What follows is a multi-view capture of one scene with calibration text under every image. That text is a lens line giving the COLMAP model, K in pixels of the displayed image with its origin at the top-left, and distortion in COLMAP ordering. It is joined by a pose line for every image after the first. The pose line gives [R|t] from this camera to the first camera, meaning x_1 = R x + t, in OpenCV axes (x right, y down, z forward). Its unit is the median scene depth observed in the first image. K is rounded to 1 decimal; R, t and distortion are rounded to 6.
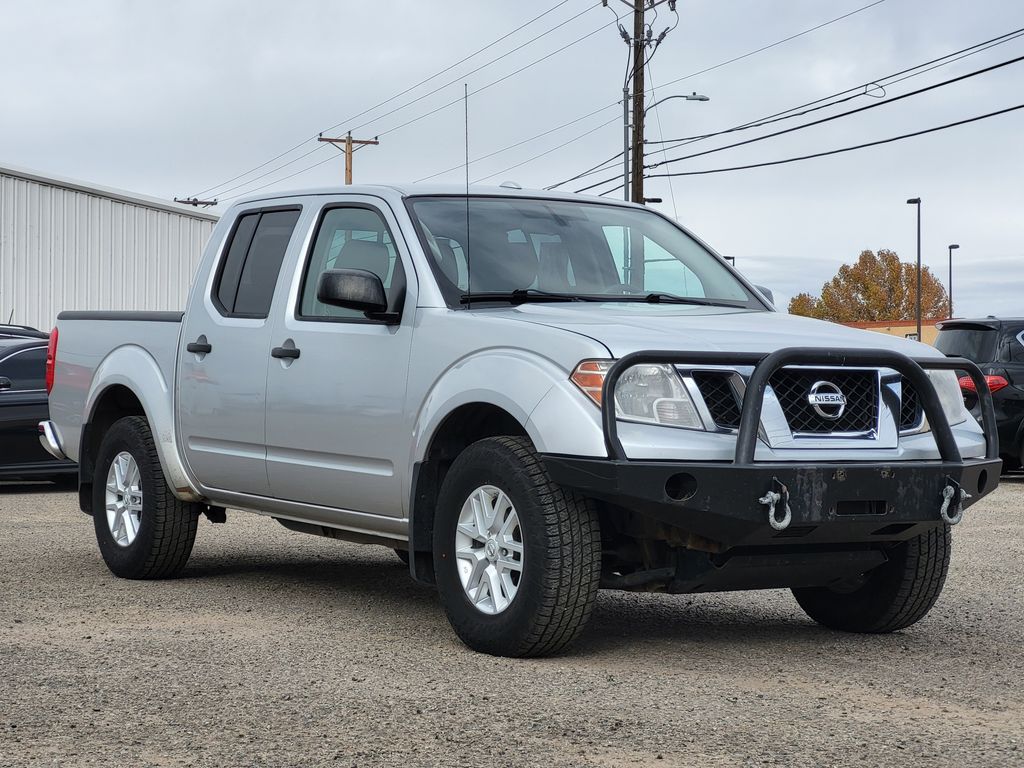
lens RADIAL K [[2124.1, 0, 460.8], [0, 2124.1, 384.4], [0, 0, 1]] dist [-0.025009, 0.477682]
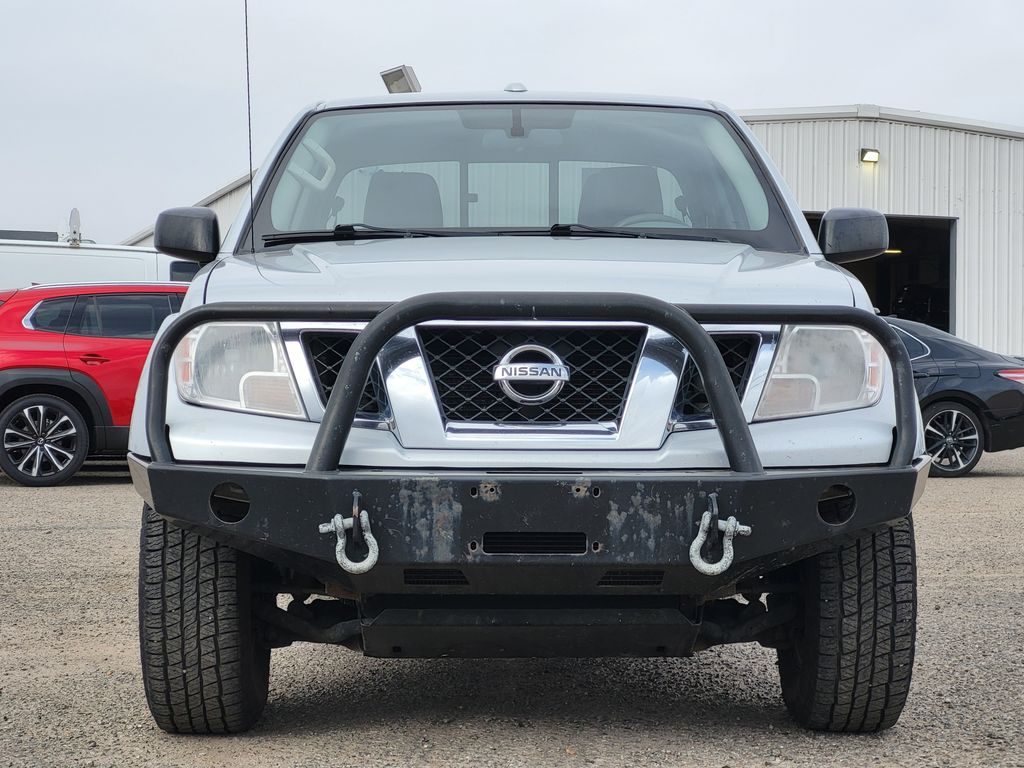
lens RADIAL K [[2124.1, 0, 460.8], [0, 2124.1, 384.4], [0, 0, 1]] dist [-0.025009, 0.477682]
pose [[0.856677, -0.002306, -0.515848, 0.494196], [0.008767, 0.999911, 0.010089, 0.003990], [0.515779, -0.013166, 0.856621, 0.442024]]
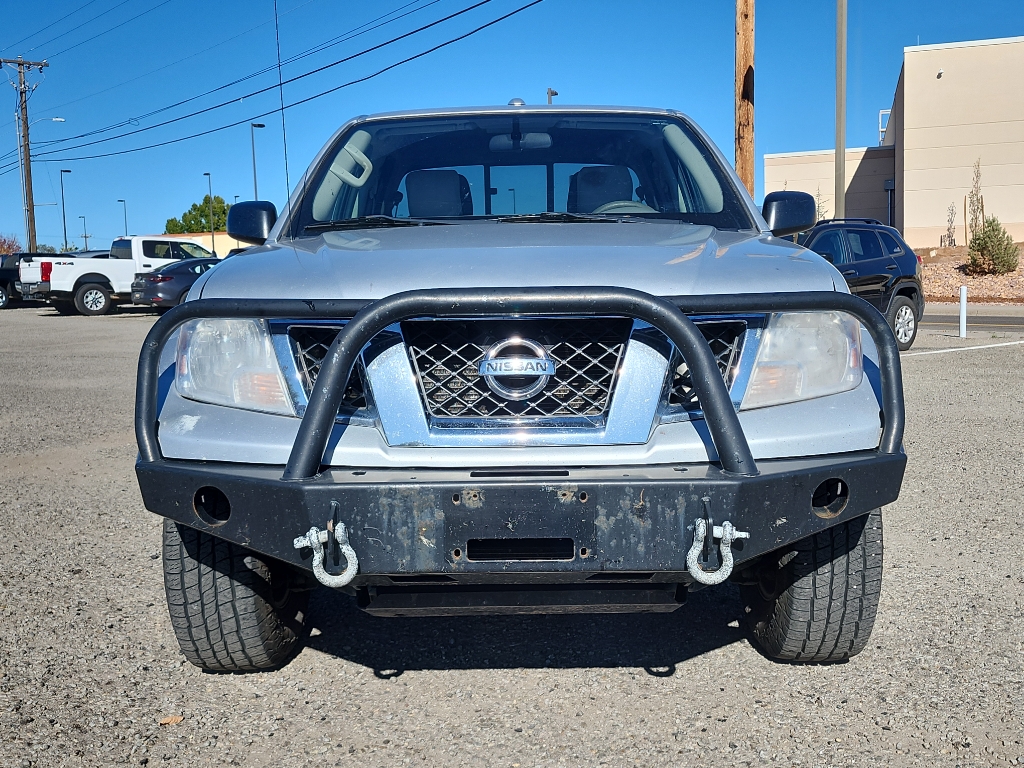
lens RADIAL K [[1042.8, 0, 512.0], [0, 1042.8, 384.0], [0, 0, 1]] dist [0.167686, -0.326900]
pose [[0.853627, 0.029632, -0.520041, 0.340522], [0.027378, 0.994448, 0.101604, -0.020281], [0.520165, -0.100969, 0.848077, 0.741443]]
